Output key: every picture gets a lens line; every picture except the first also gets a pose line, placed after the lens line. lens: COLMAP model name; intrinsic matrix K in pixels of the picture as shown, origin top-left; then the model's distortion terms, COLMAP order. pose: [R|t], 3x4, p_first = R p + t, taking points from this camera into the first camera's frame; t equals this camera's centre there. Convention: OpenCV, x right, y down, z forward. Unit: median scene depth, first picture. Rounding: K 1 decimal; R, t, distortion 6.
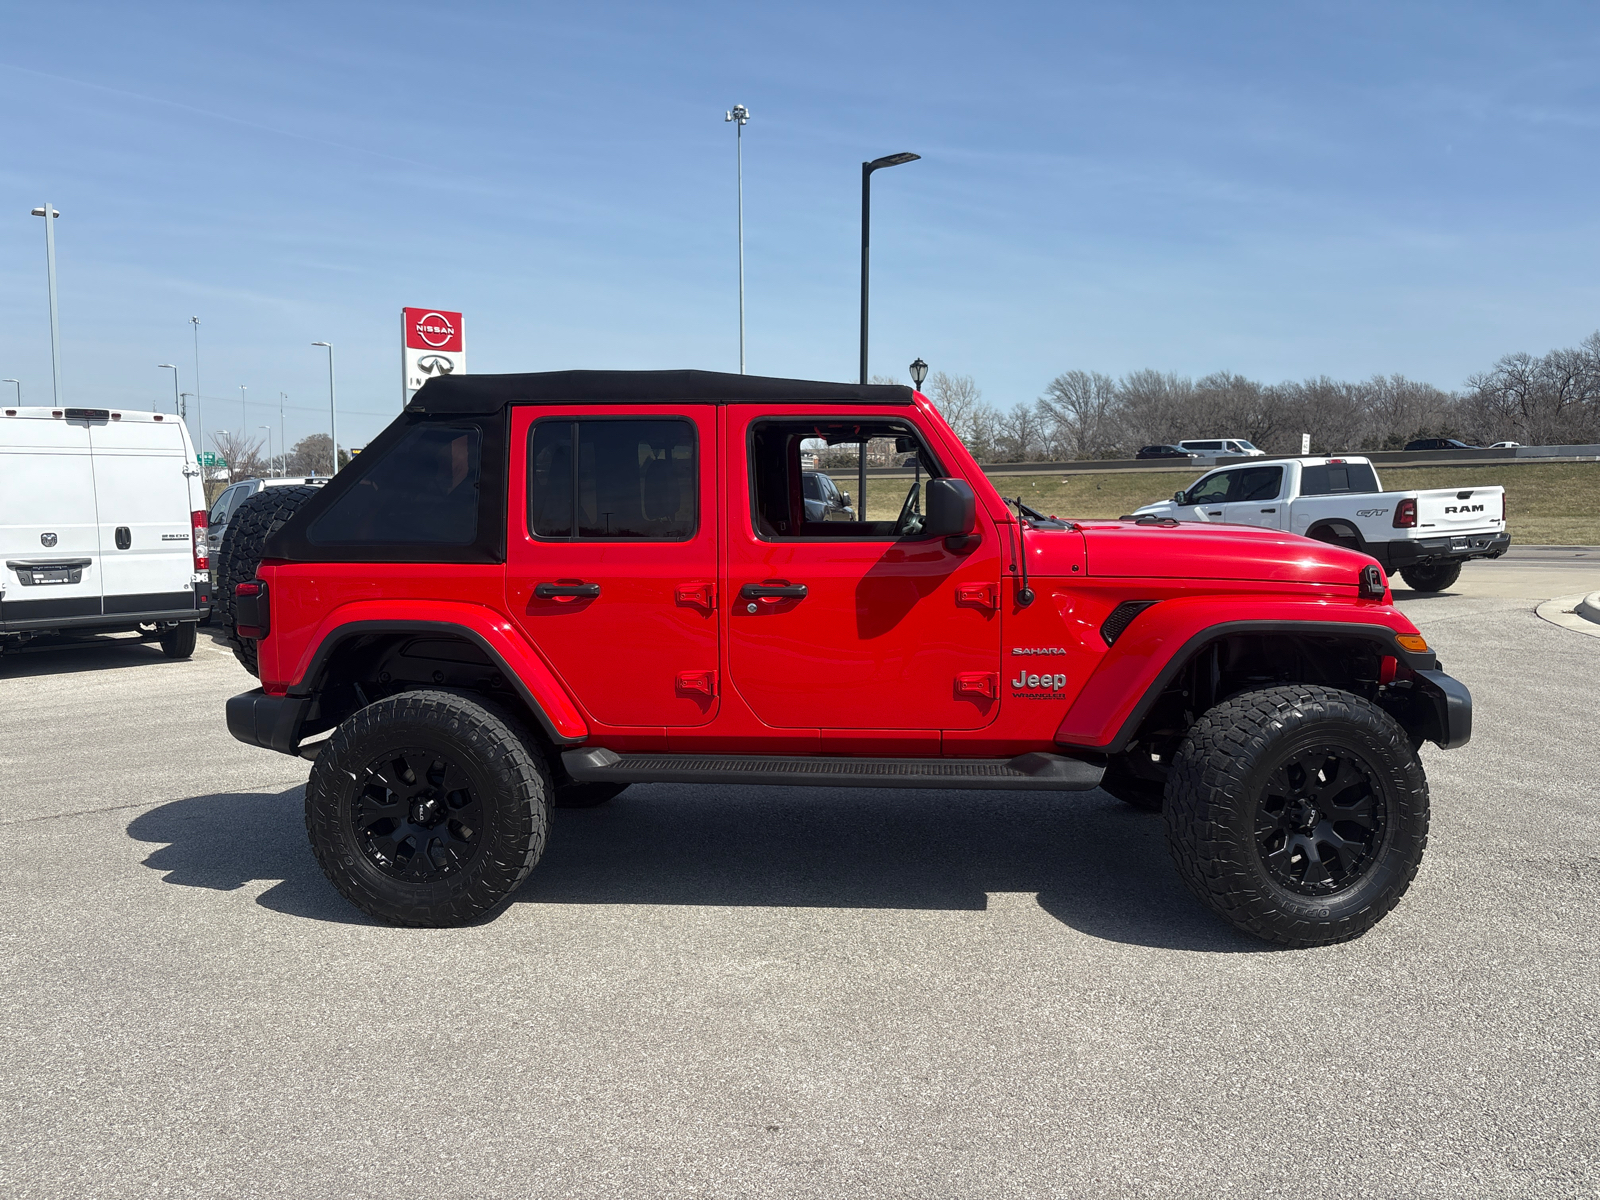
lens RADIAL K [[1203.8, 0, 792.2], [0, 1203.8, 595.9], [0, 0, 1]] dist [0.026829, -0.020670]
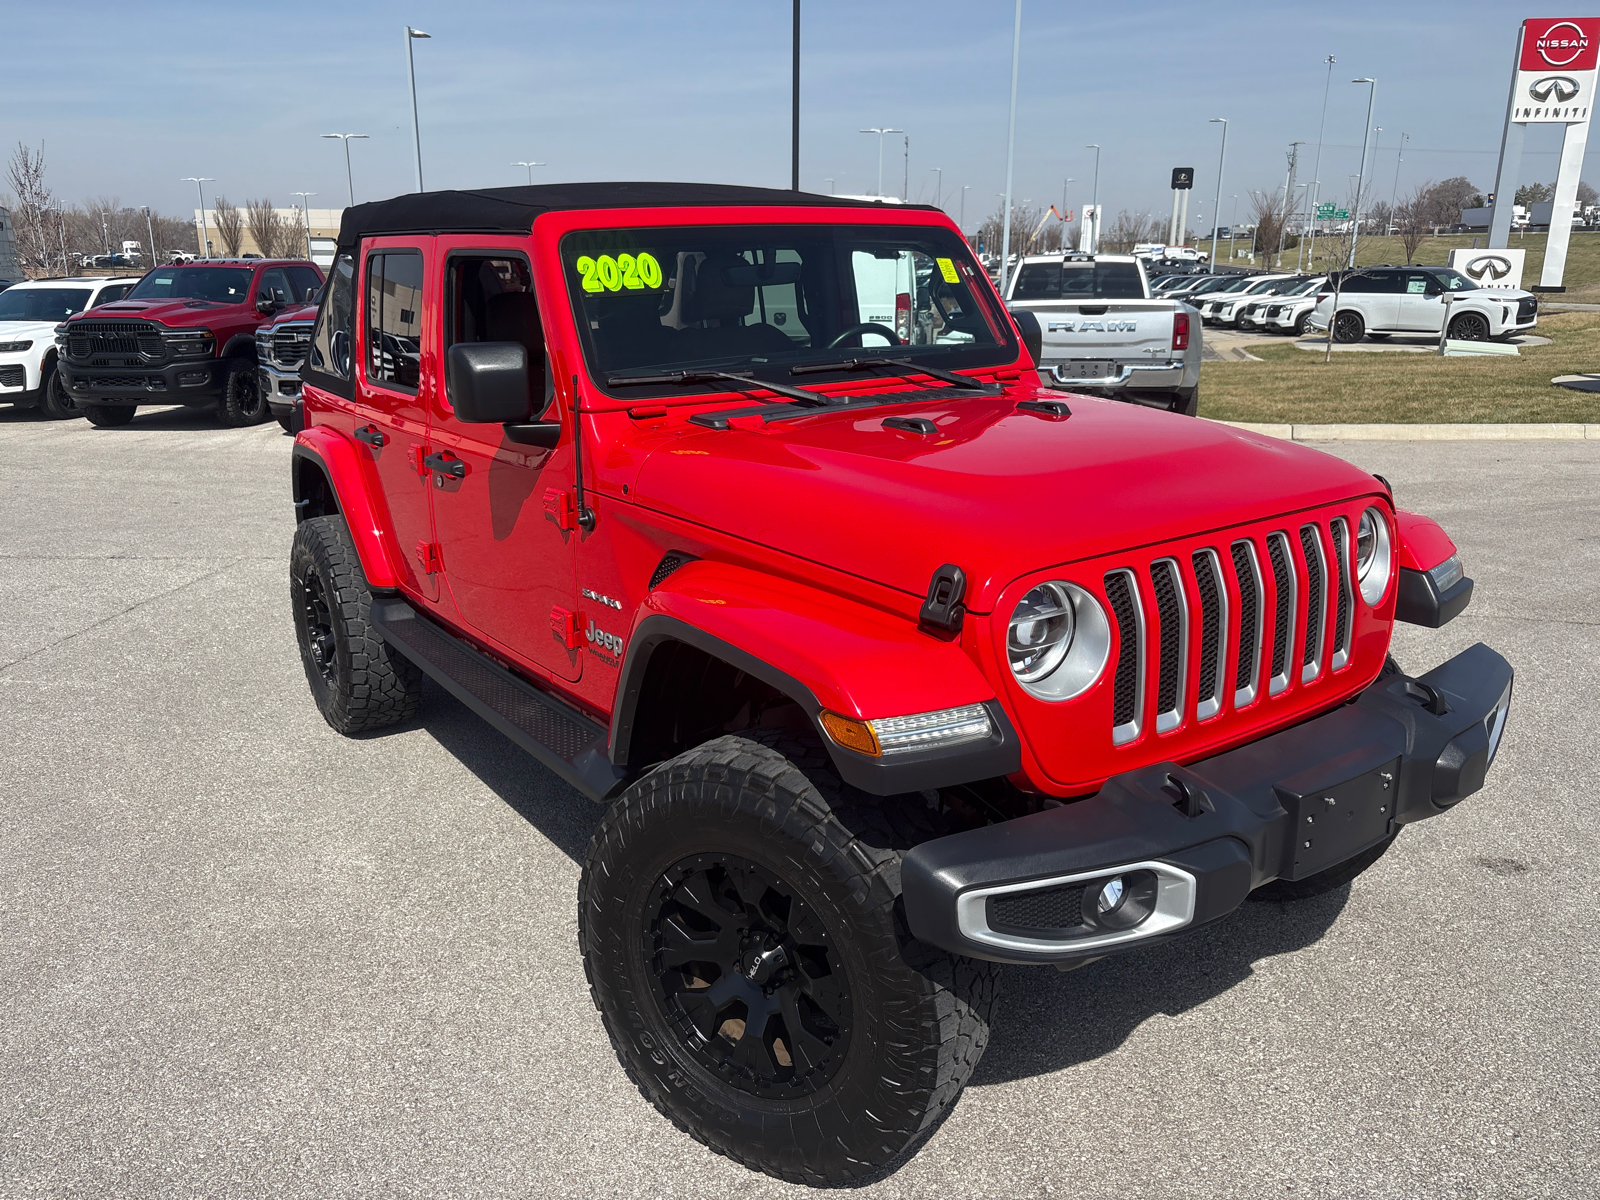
lens RADIAL K [[1203.8, 0, 799.4], [0, 1203.8, 616.9], [0, 0, 1]] dist [0.026829, -0.020670]
pose [[0.673901, 0.212311, -0.707659, 0.266922], [-0.059823, 0.970357, 0.234156, -0.039243], [0.736396, -0.115463, 0.666625, 0.209507]]
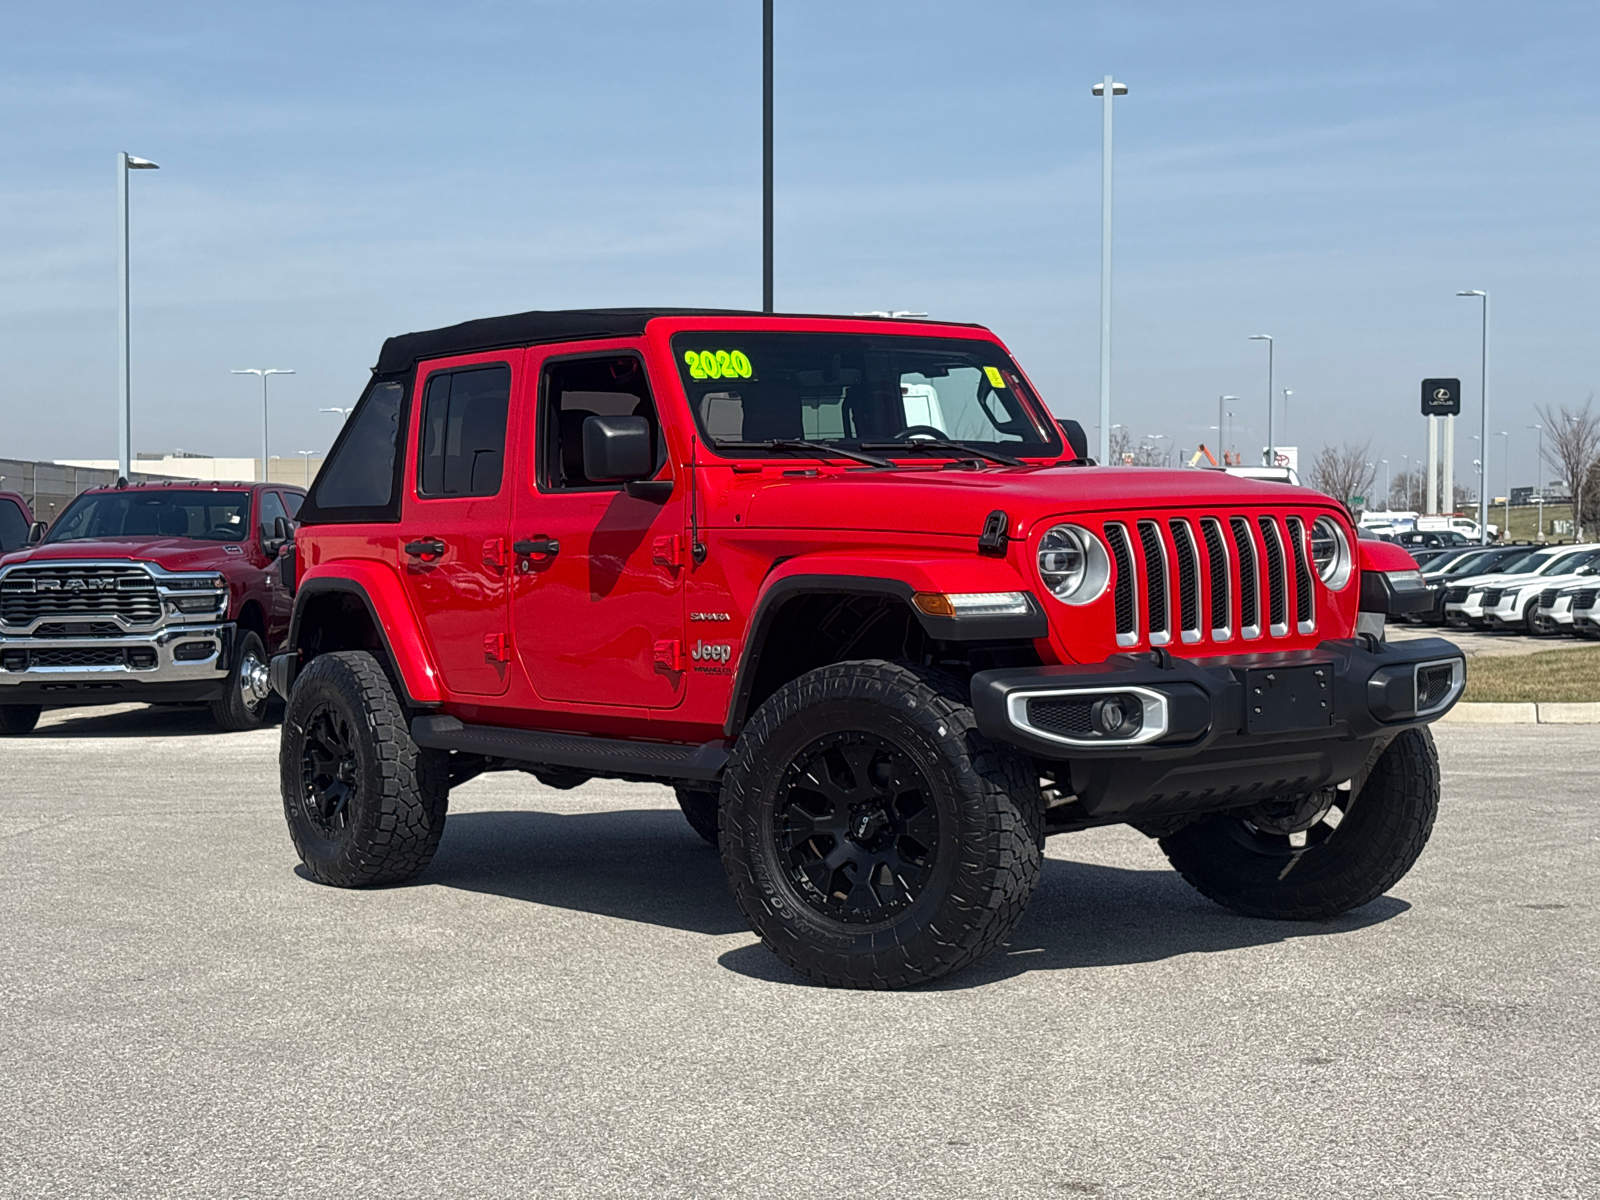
lens RADIAL K [[2354.5, 0, 769.9], [0, 2354.5, 612.2], [0, 0, 1]] dist [0.090519, 0.000000]
pose [[0.684352, 0.019404, -0.728893, 0.486259], [-0.052749, 0.998344, -0.022949, 0.026651], [0.727241, 0.054154, 0.684243, -0.031109]]
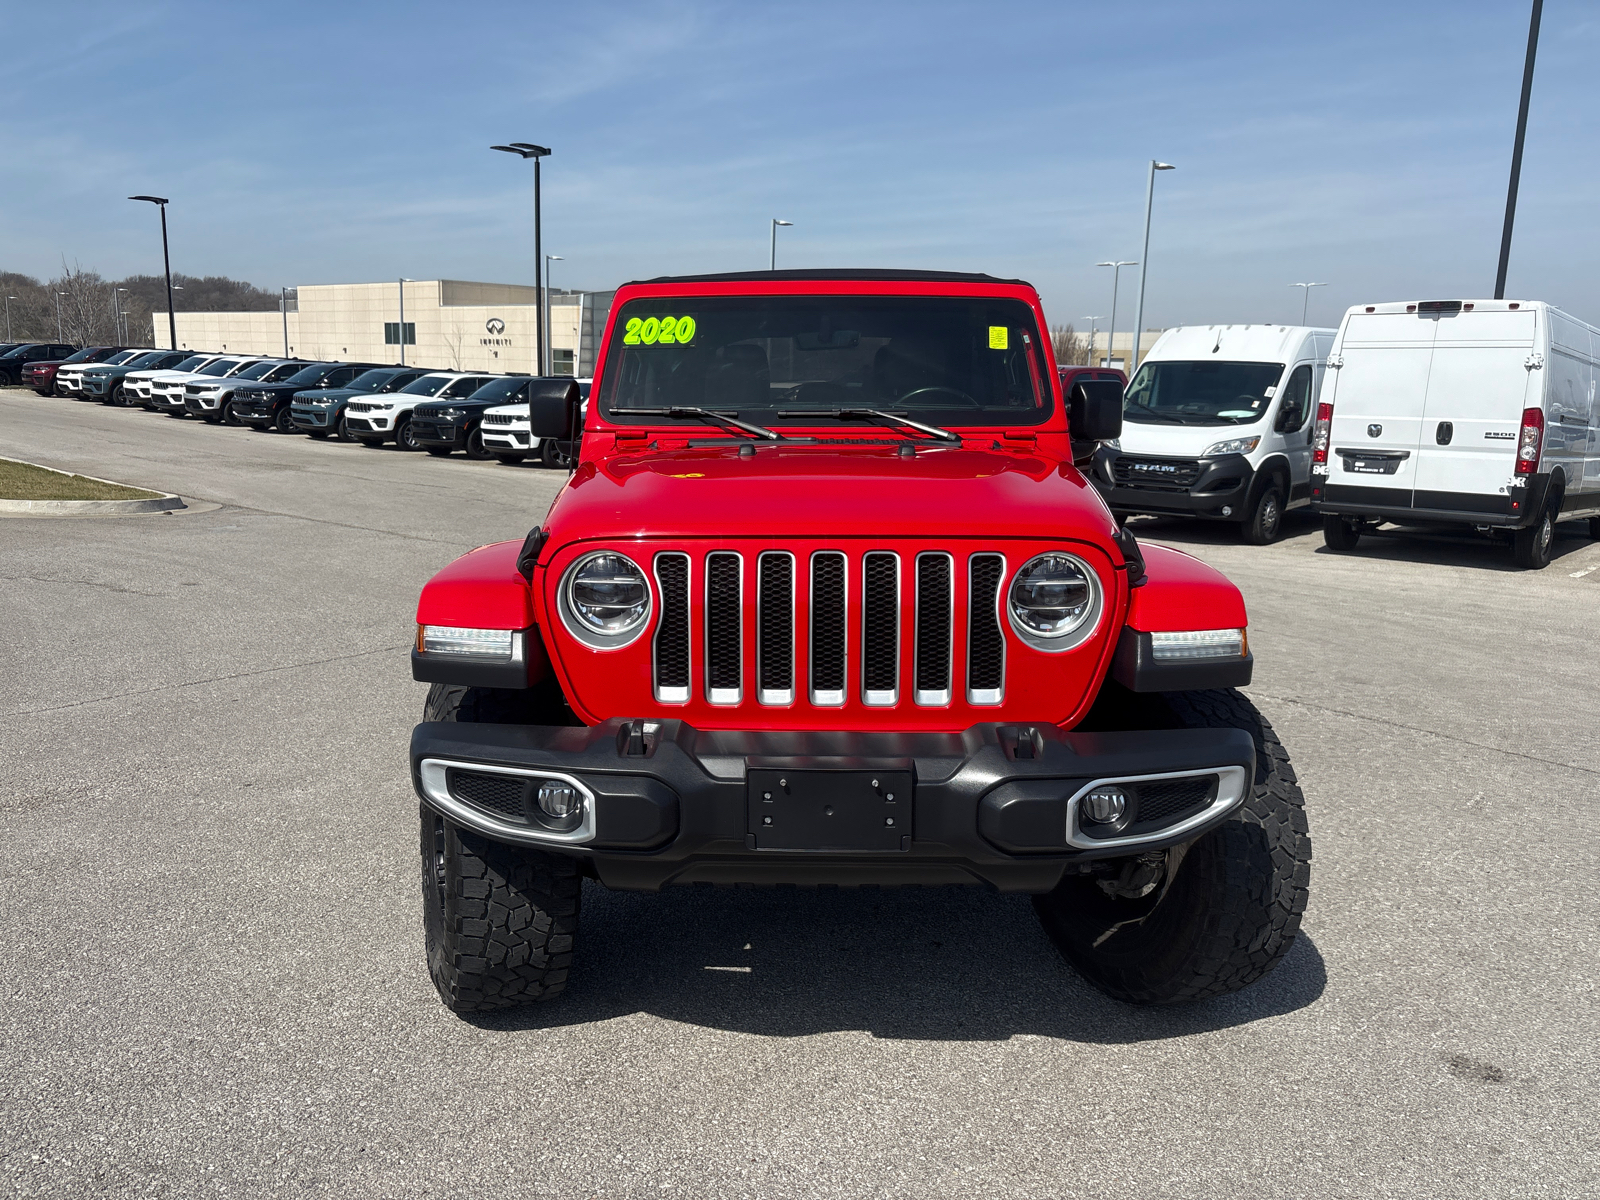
lens RADIAL K [[1203.8, 0, 784.9], [0, 1203.8, 607.5], [0, 0, 1]] dist [0.026829, -0.020670]
pose [[0.115105, 0.195855, -0.973854, 0.378573], [-0.099625, 0.977703, 0.184854, -0.038376], [0.988345, 0.075742, 0.132050, 0.354392]]
